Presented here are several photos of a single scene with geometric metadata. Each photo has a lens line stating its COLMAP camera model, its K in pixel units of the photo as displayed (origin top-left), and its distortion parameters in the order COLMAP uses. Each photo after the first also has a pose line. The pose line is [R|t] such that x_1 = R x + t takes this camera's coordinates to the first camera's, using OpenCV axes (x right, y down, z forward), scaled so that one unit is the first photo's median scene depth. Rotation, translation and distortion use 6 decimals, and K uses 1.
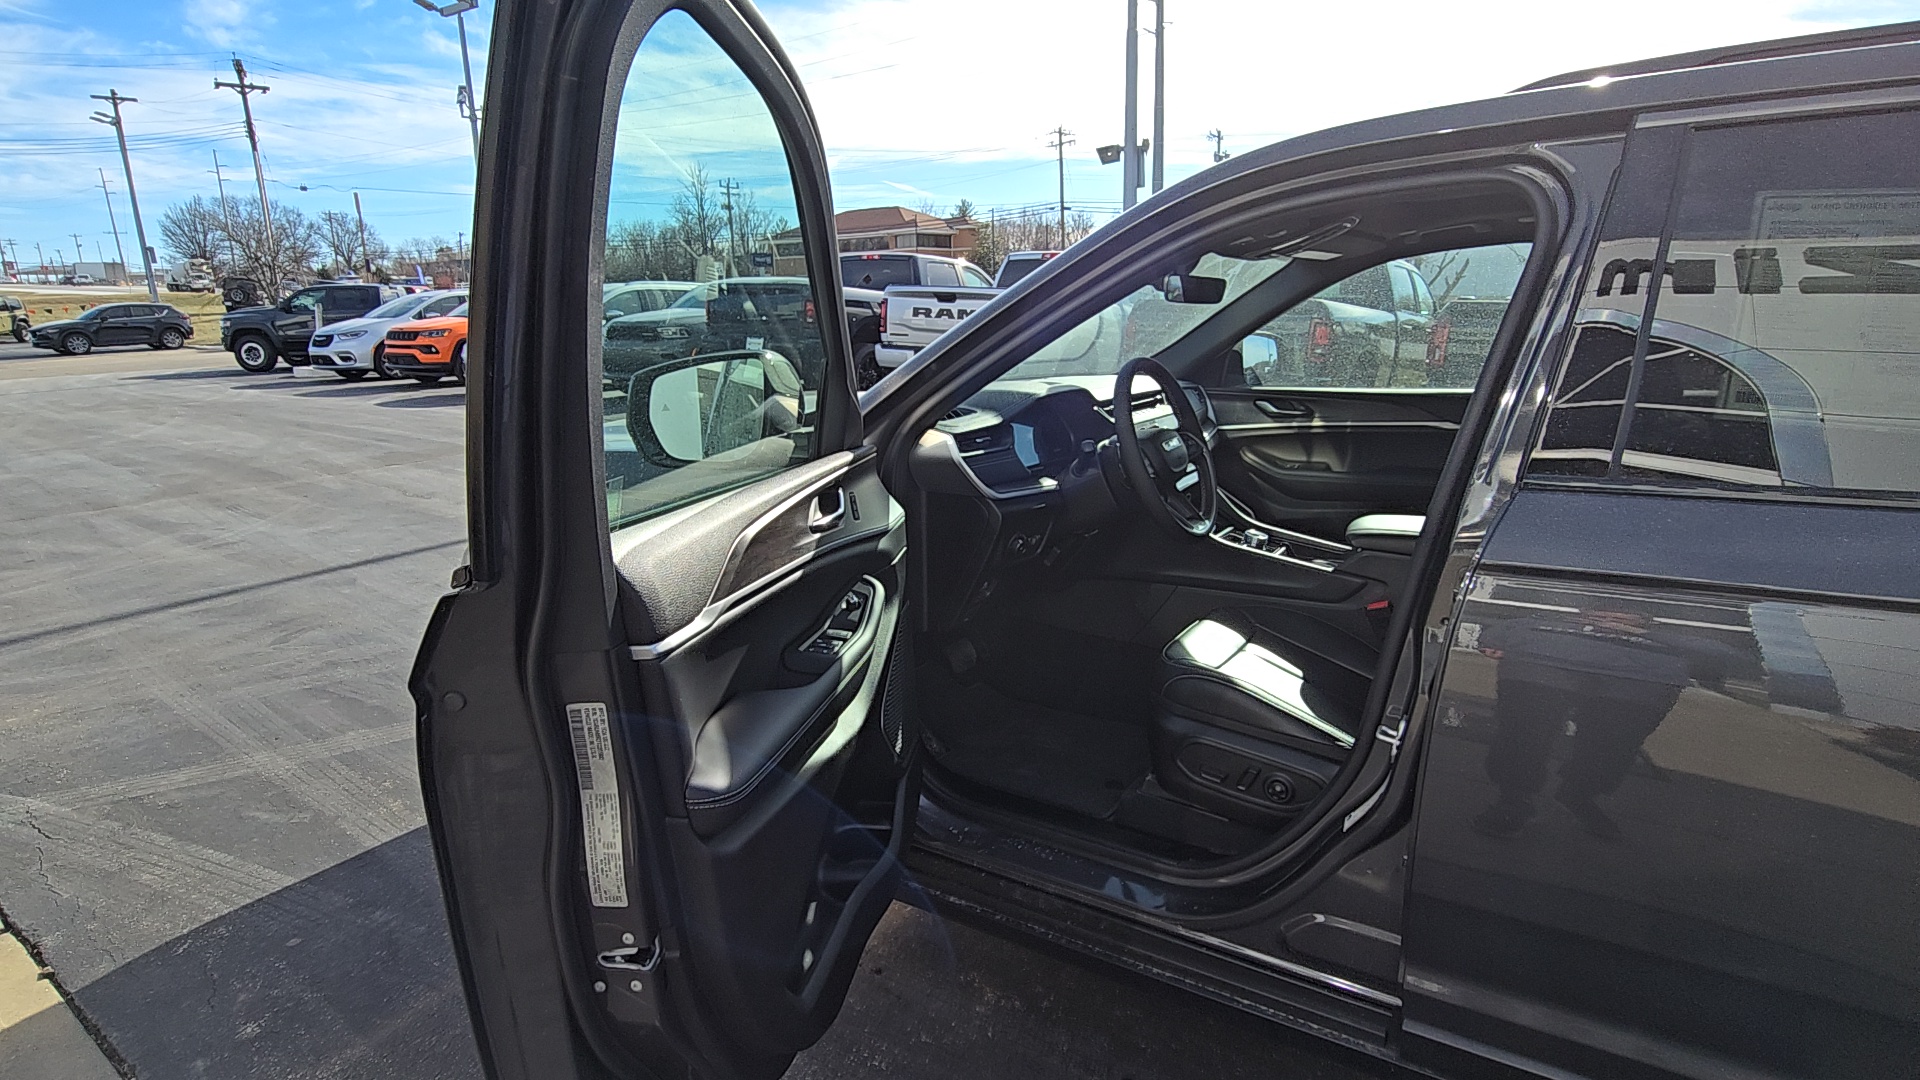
lens RADIAL K [[971.4, 0, 949.2], [0, 971.4, 536.3], [0, 0, 1]] dist [0.002028, -0.001458]
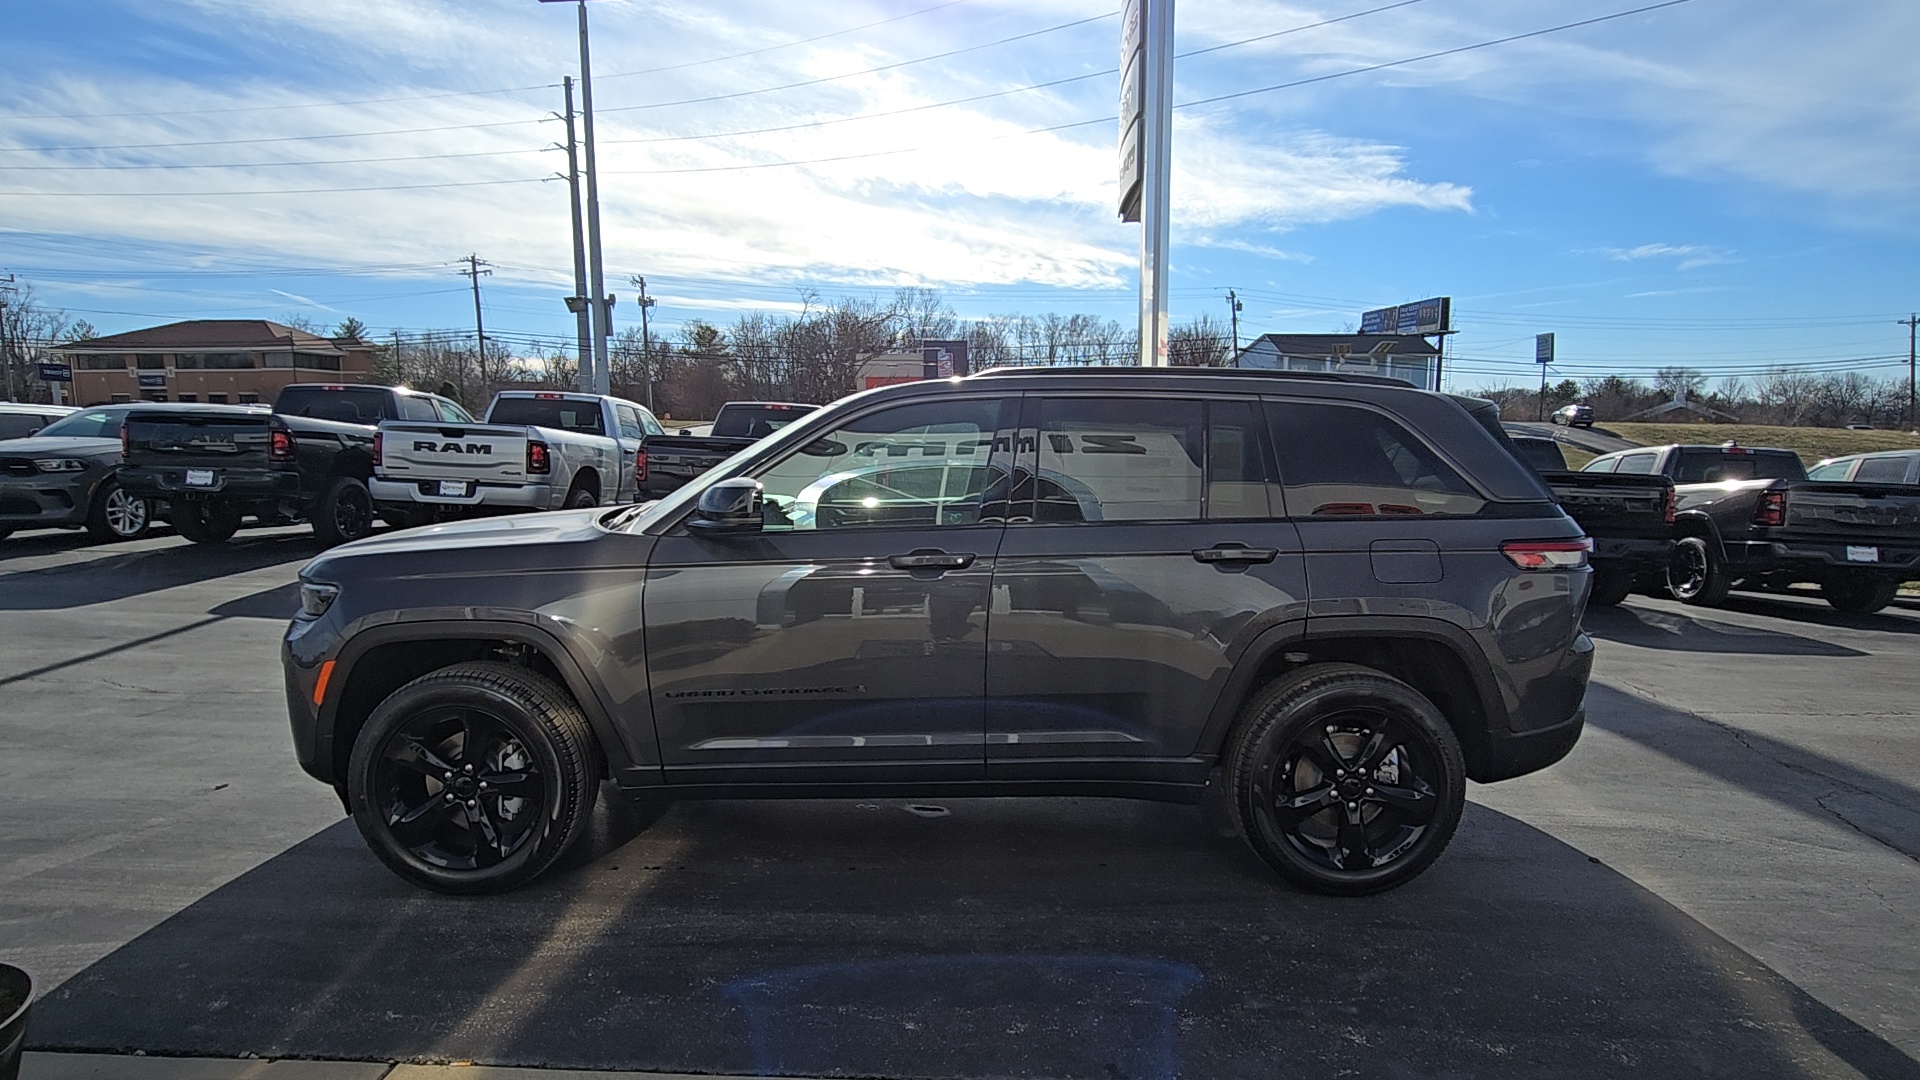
lens RADIAL K [[964.1, 0, 951.2], [0, 964.1, 547.6], [0, 0, 1]] dist [-0.000345, 0.000198]
pose [[0.841627, -0.044723, 0.538205, -0.053231], [0.109298, 0.990048, -0.088648, 0.011892], [-0.528884, 0.133433, 0.838139, -0.060502]]
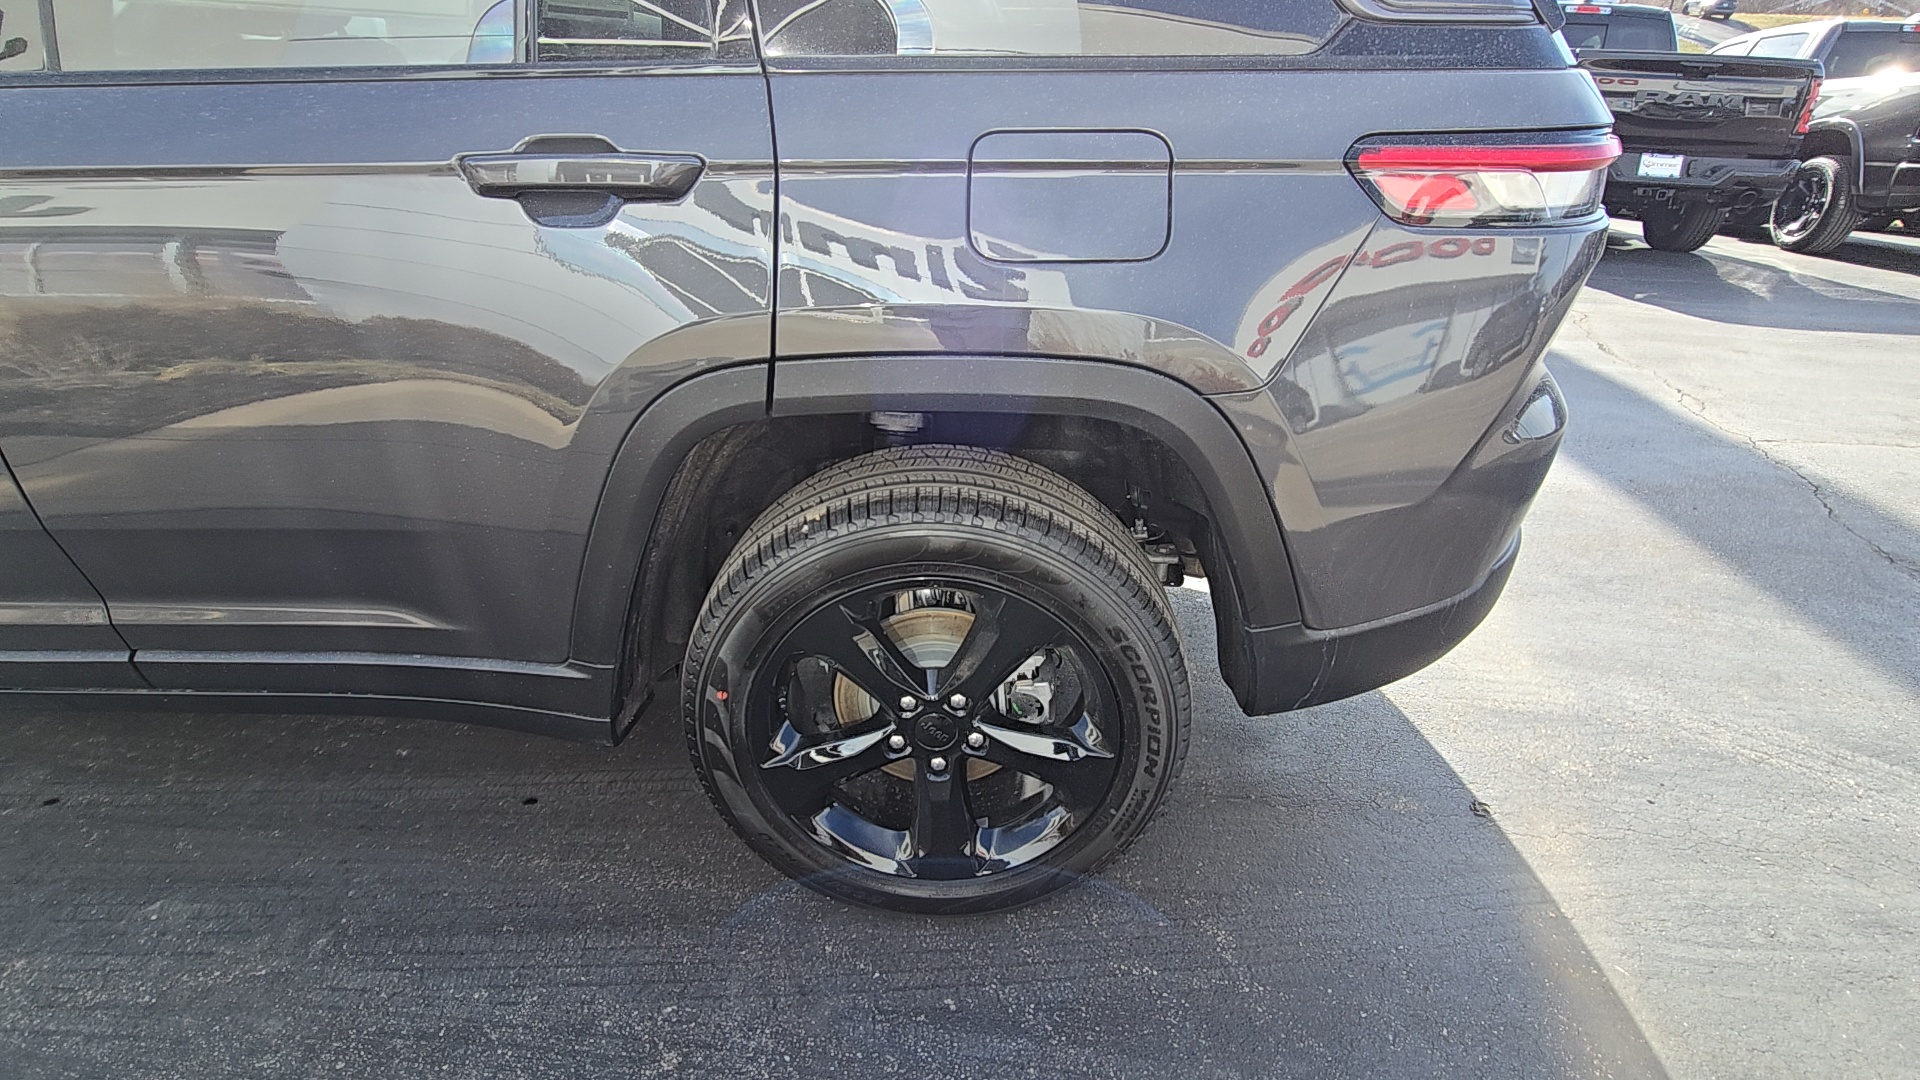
lens RADIAL K [[964.1, 0, 951.2], [0, 964.1, 547.6], [0, 0, 1]] dist [-0.000345, 0.000198]
pose [[0.859884, -0.223182, 0.459118, 0.048331], [0.100461, 0.955762, 0.276452, 0.011604], [-0.500507, -0.191593, 0.844266, -0.018913]]
